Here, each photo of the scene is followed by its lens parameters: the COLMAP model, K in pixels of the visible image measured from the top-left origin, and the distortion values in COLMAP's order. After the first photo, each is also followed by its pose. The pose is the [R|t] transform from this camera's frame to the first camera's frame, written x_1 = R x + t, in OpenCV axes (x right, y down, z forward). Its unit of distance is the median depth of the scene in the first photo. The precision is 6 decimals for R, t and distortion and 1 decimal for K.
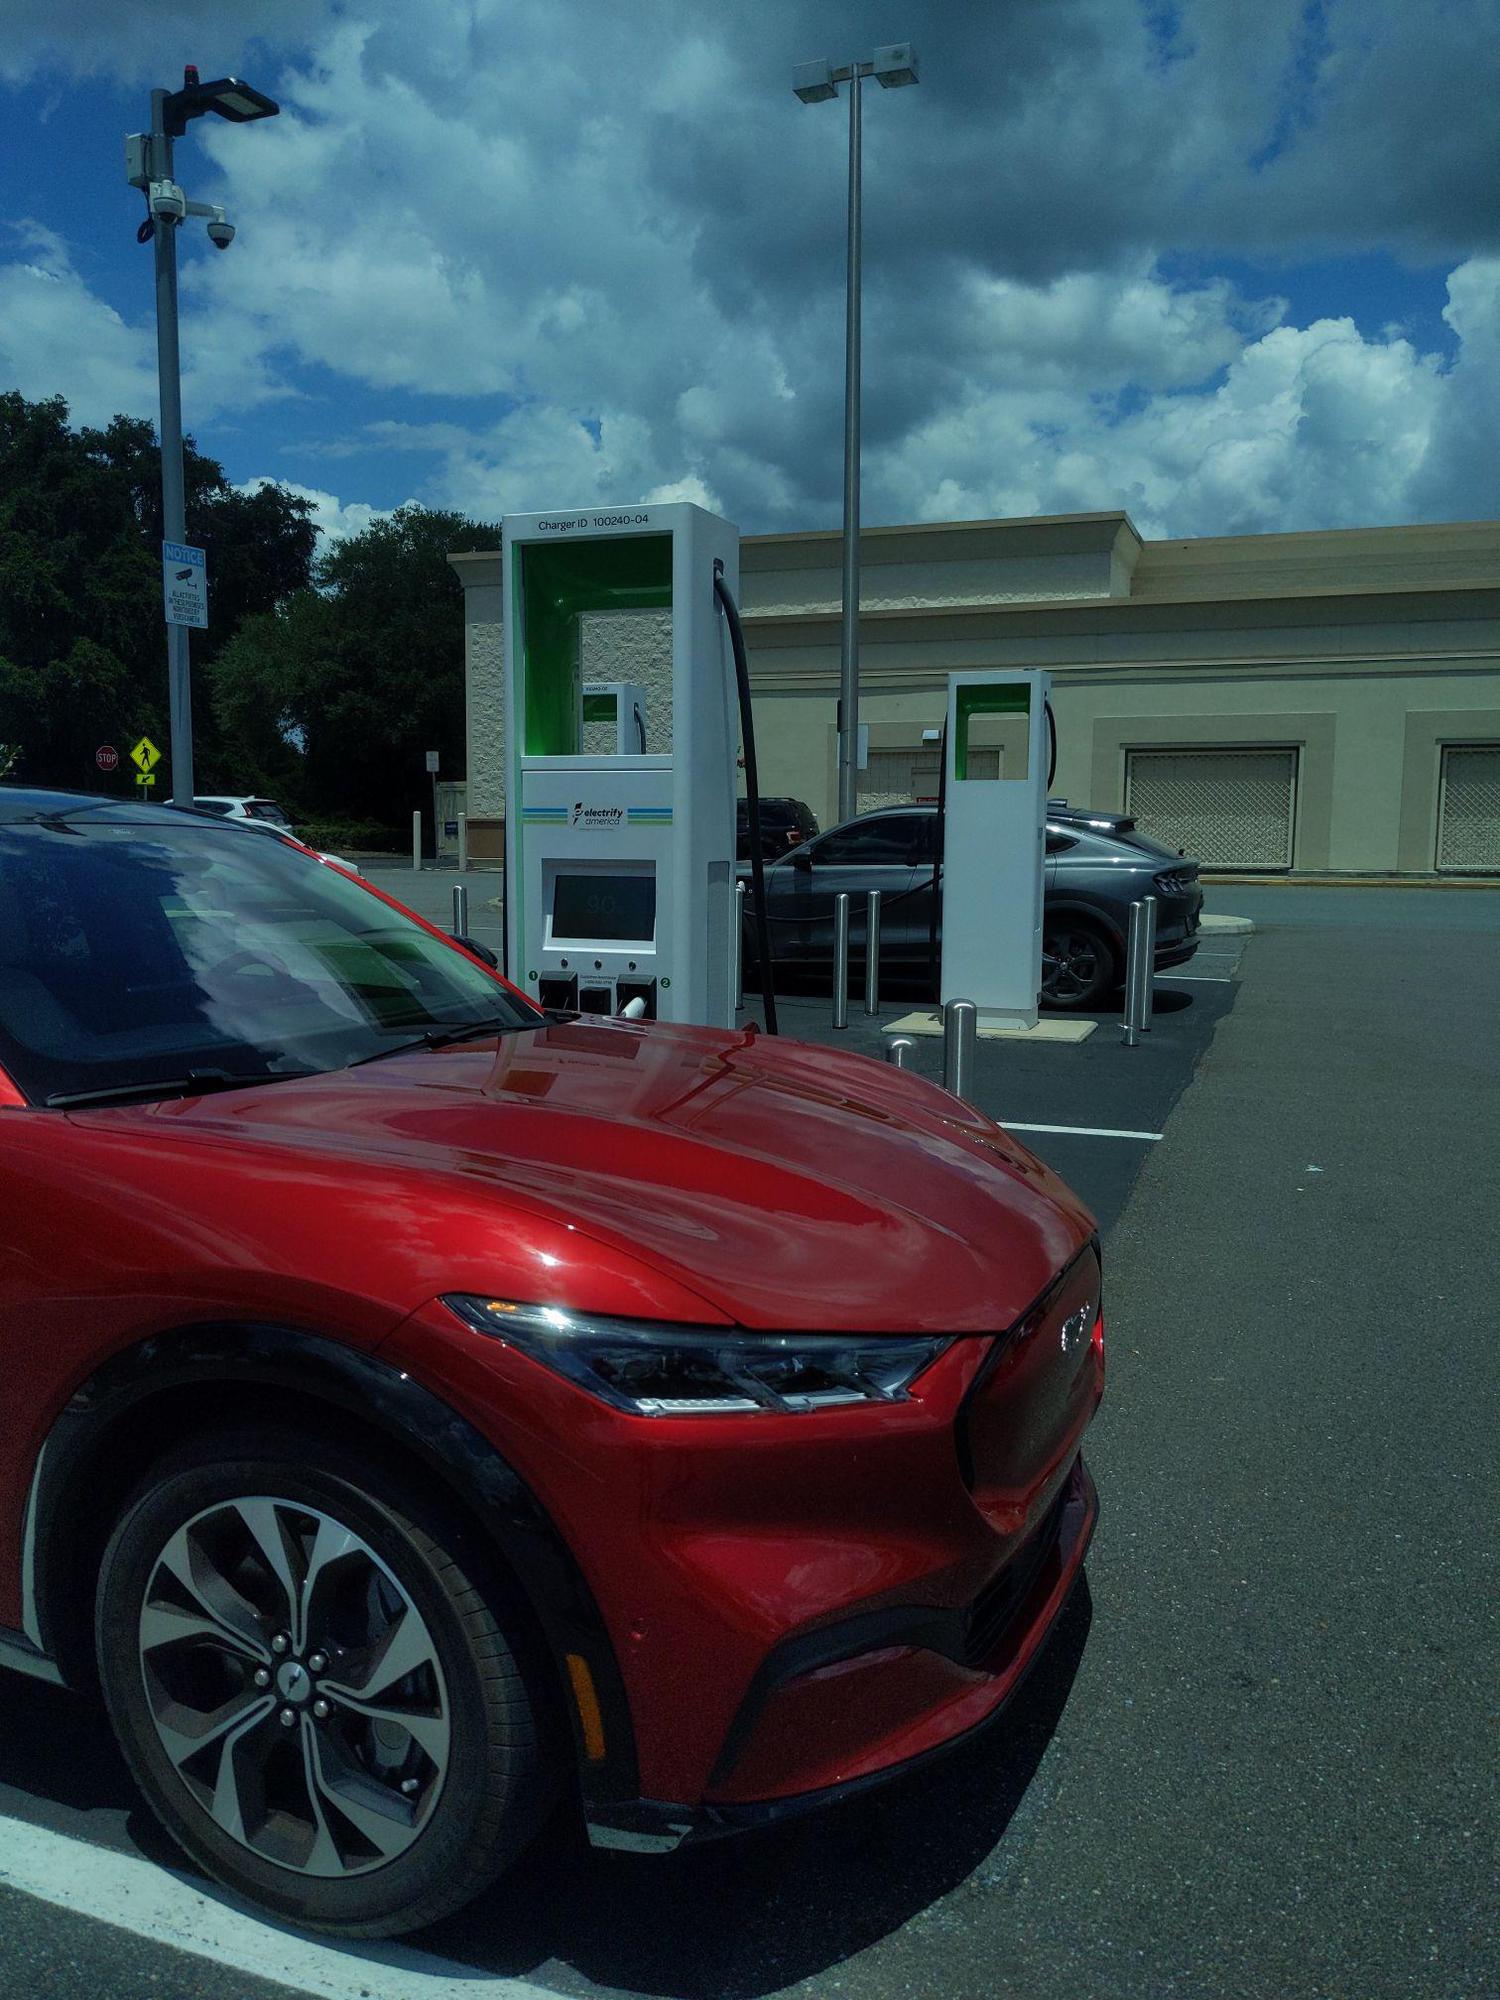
lens RADIAL K [[1580.4, 0, 699.1], [0, 1580.4, 1004.6], [0, 0, 1]] dist [0.016557, -0.001463]
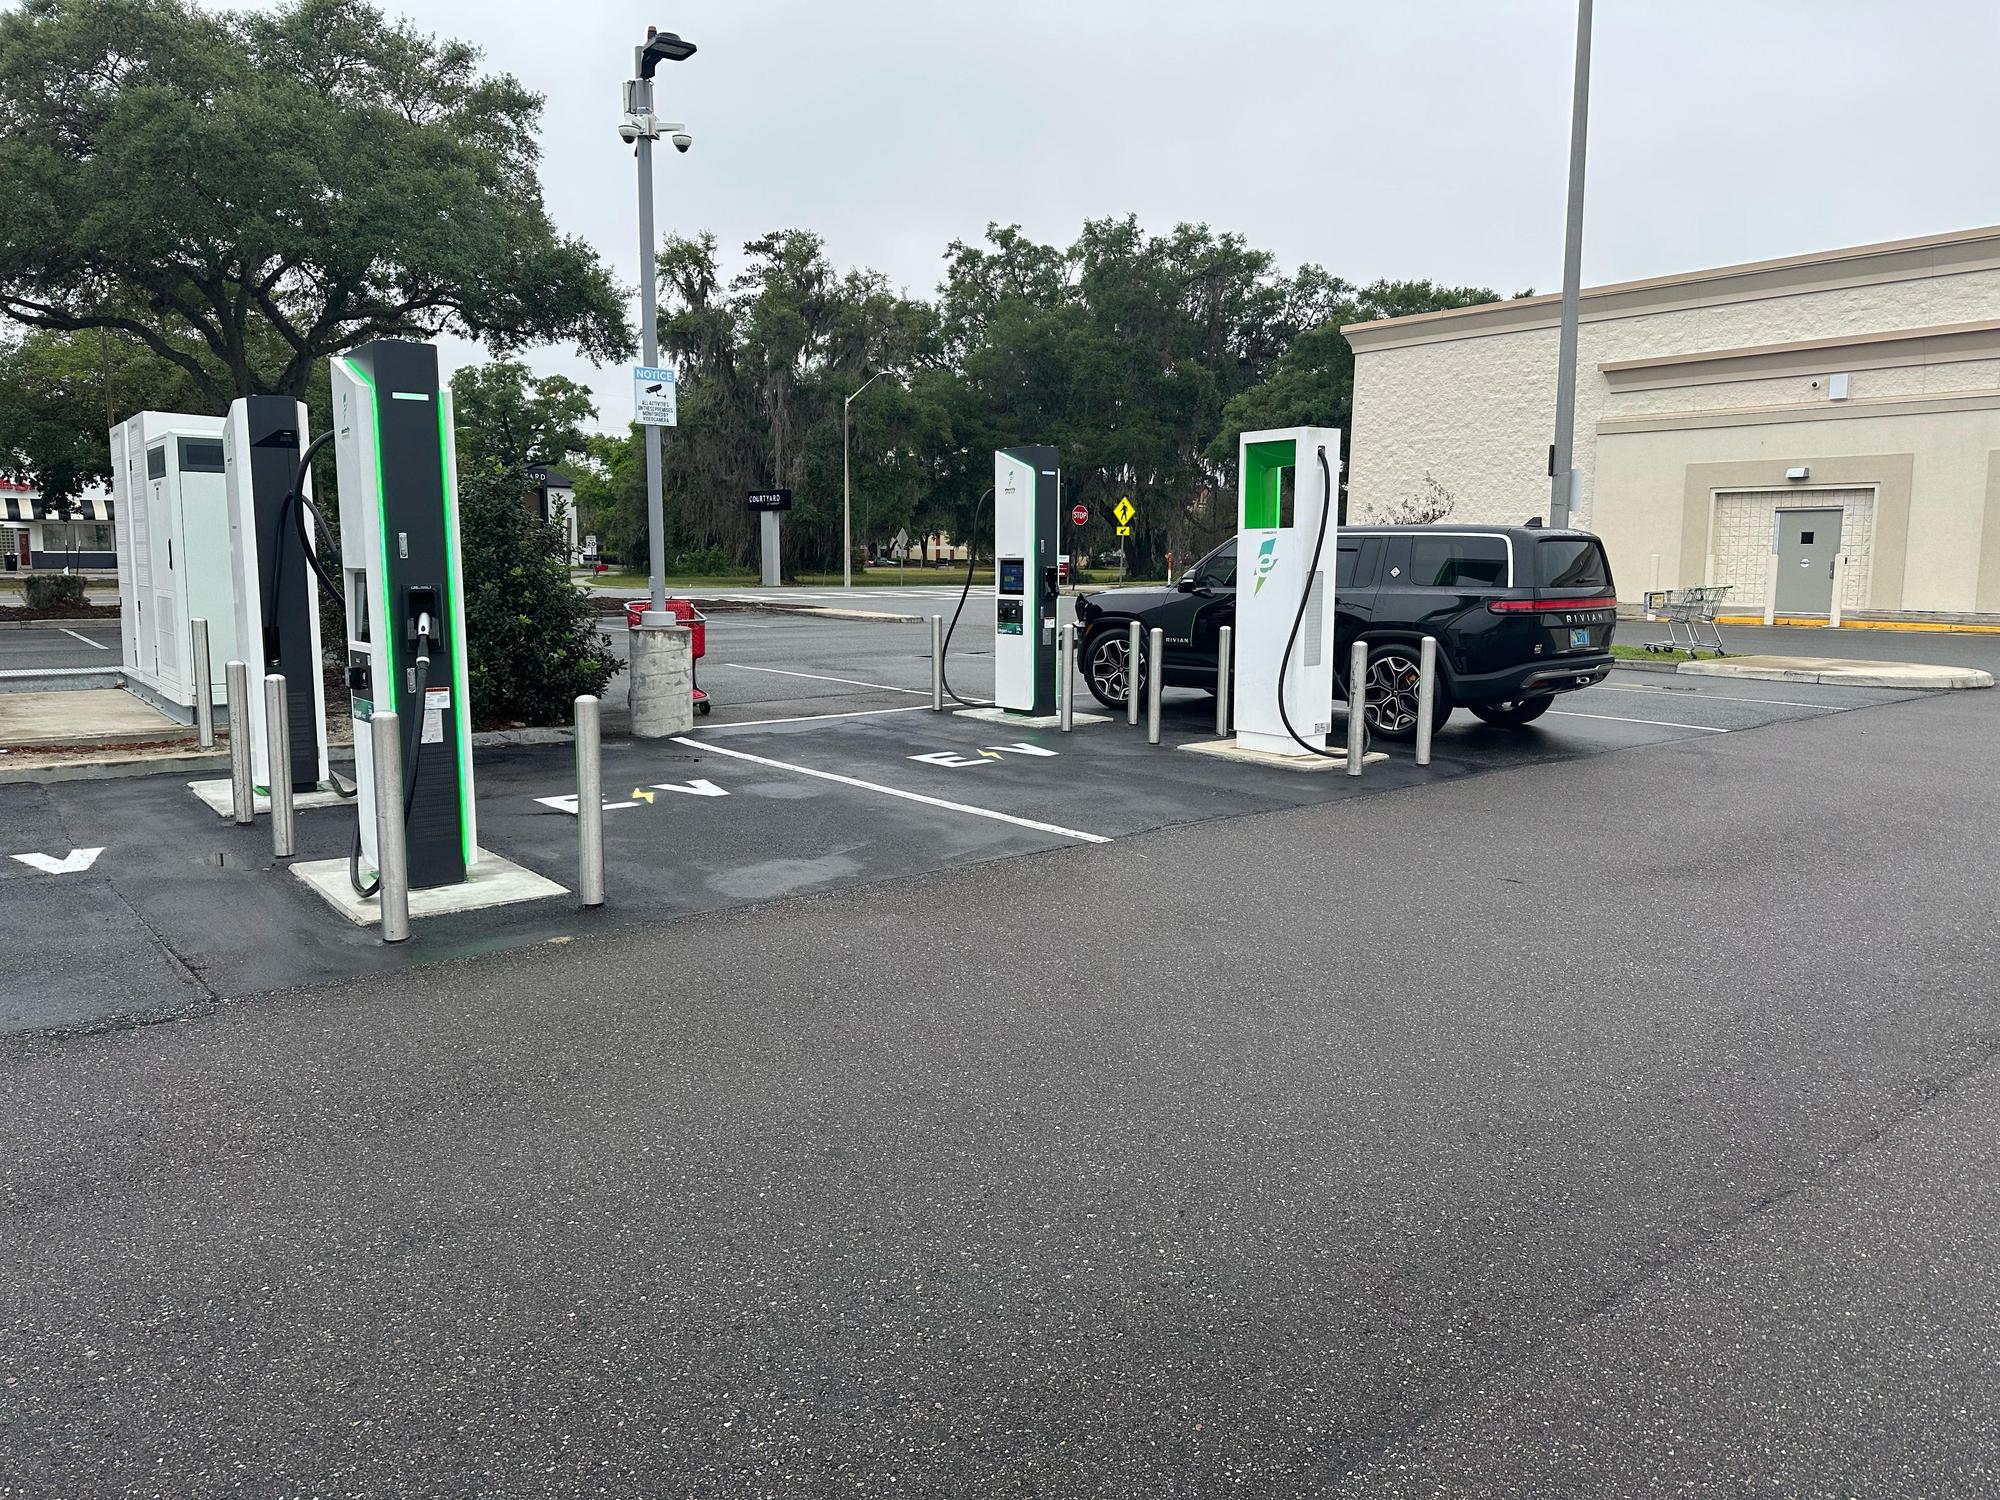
lens RADIAL K [[1415.6, 0, 984.5], [0, 1415.6, 724.9], [0, 0, 1]] dist [0.027051, -0.019621]
pose [[0.879509, 0.050451, -0.473200, 0.129195], [-0.052488, 0.998582, 0.008908, -0.000238], [0.472978, 0.017003, 0.880910, 0.009444]]
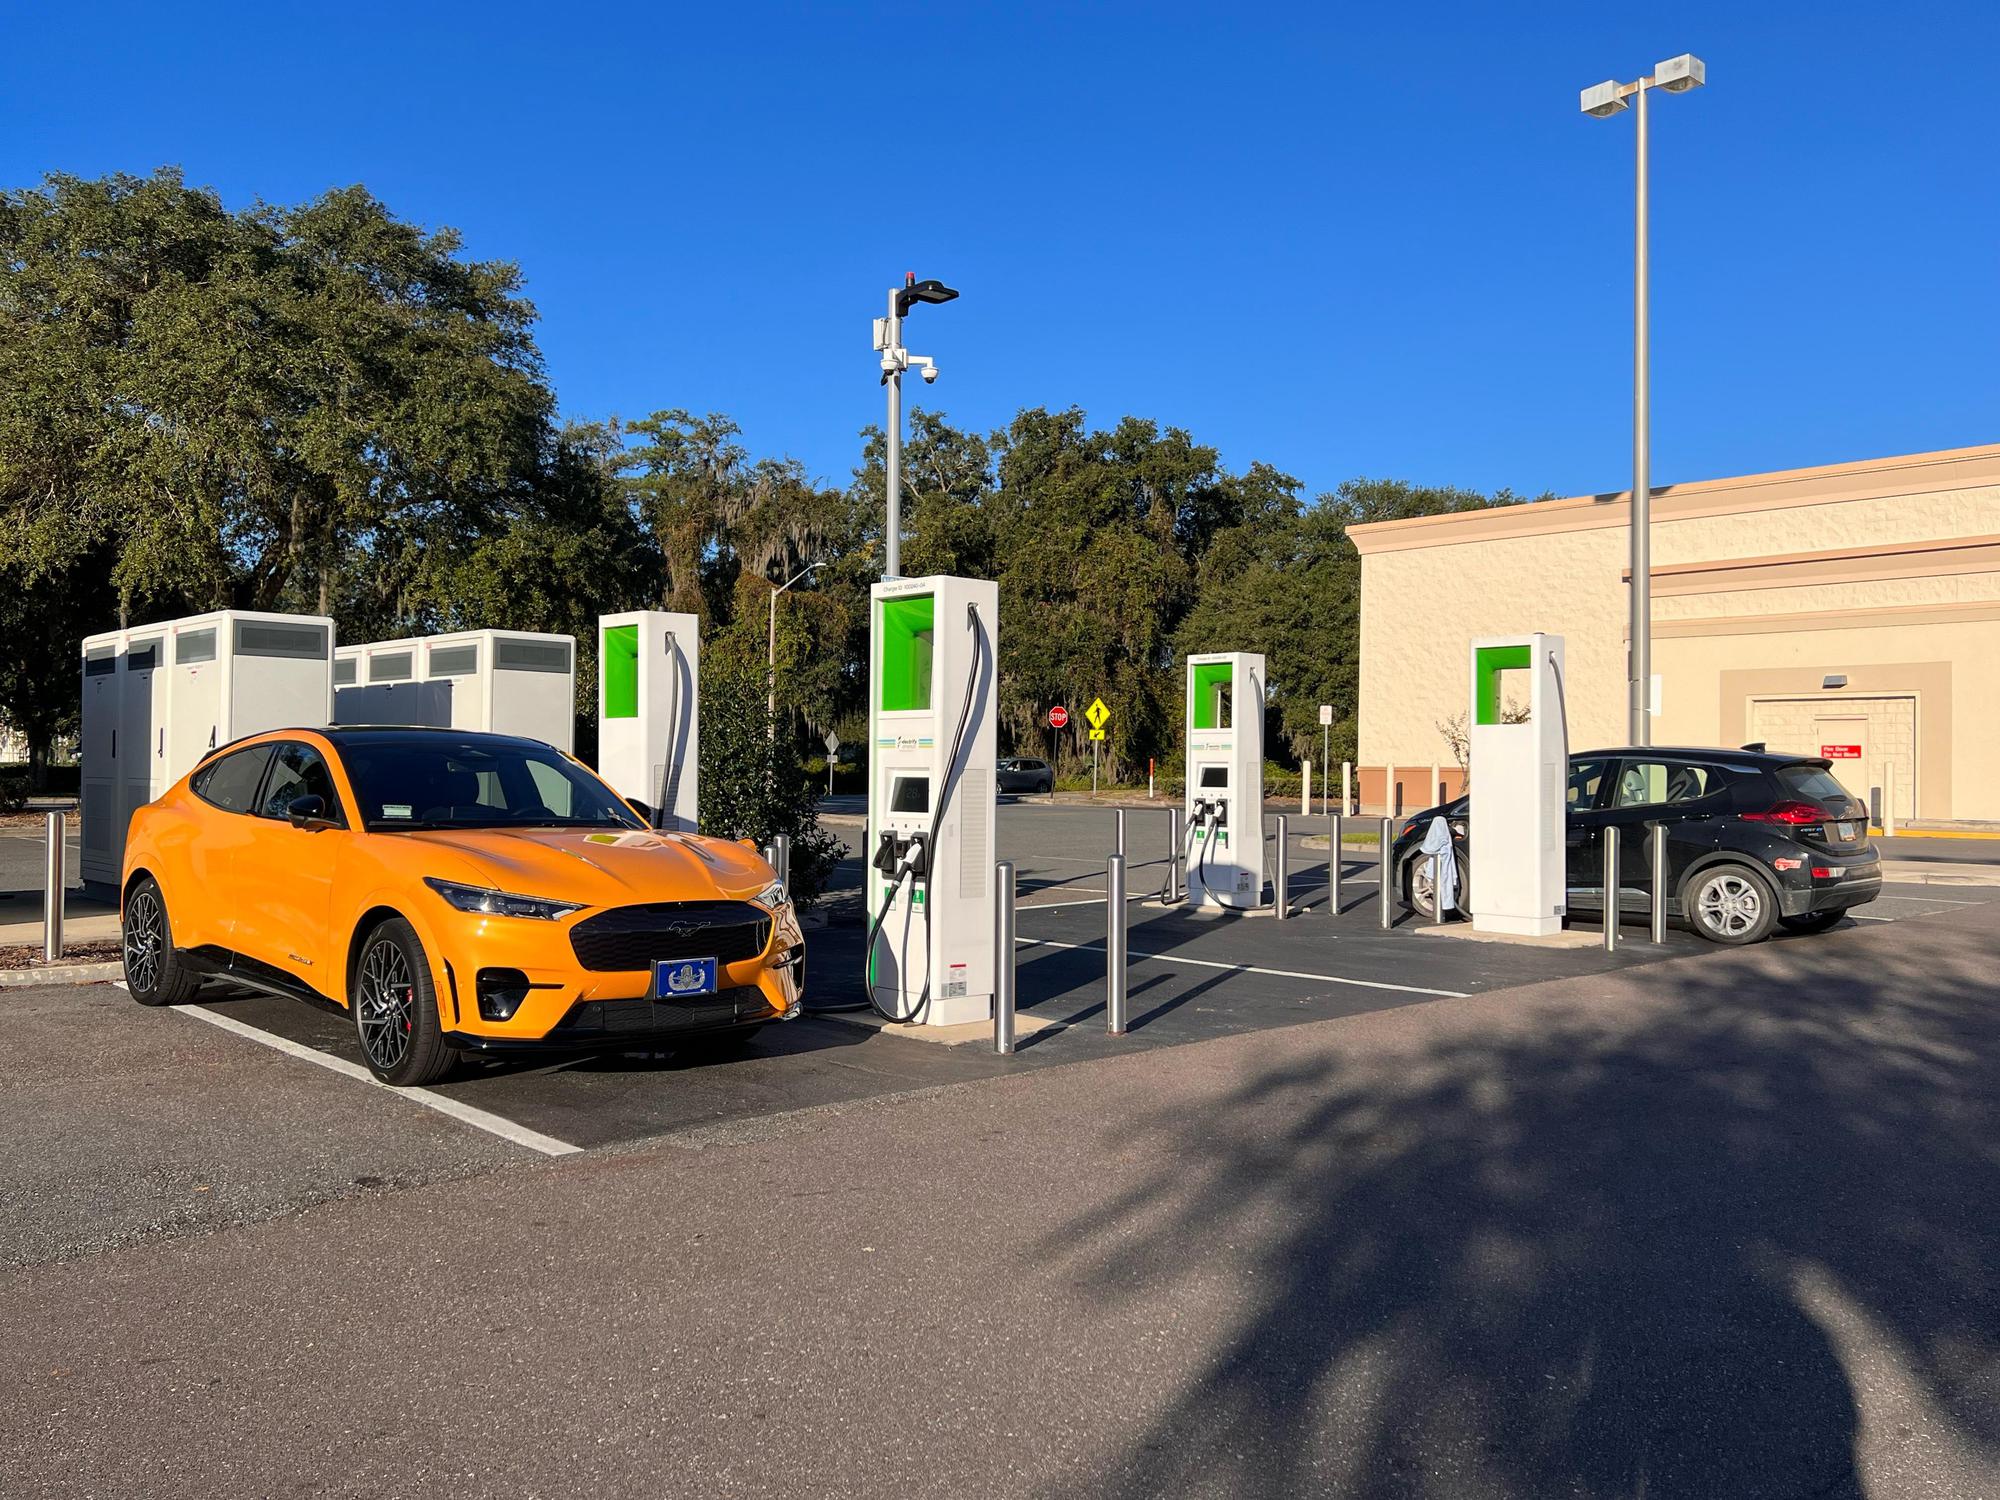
lens RADIAL K [[1547.5, 0, 986.5], [0, 1547.5, 750.5], [0, 0, 1]] dist [0.122295, 0.004835]
pose [[0.904871, -0.004620, -0.425662, 0.089909], [-0.050792, 0.991626, -0.118735, 0.010661], [0.422646, 0.129060, 0.897059, -0.062316]]
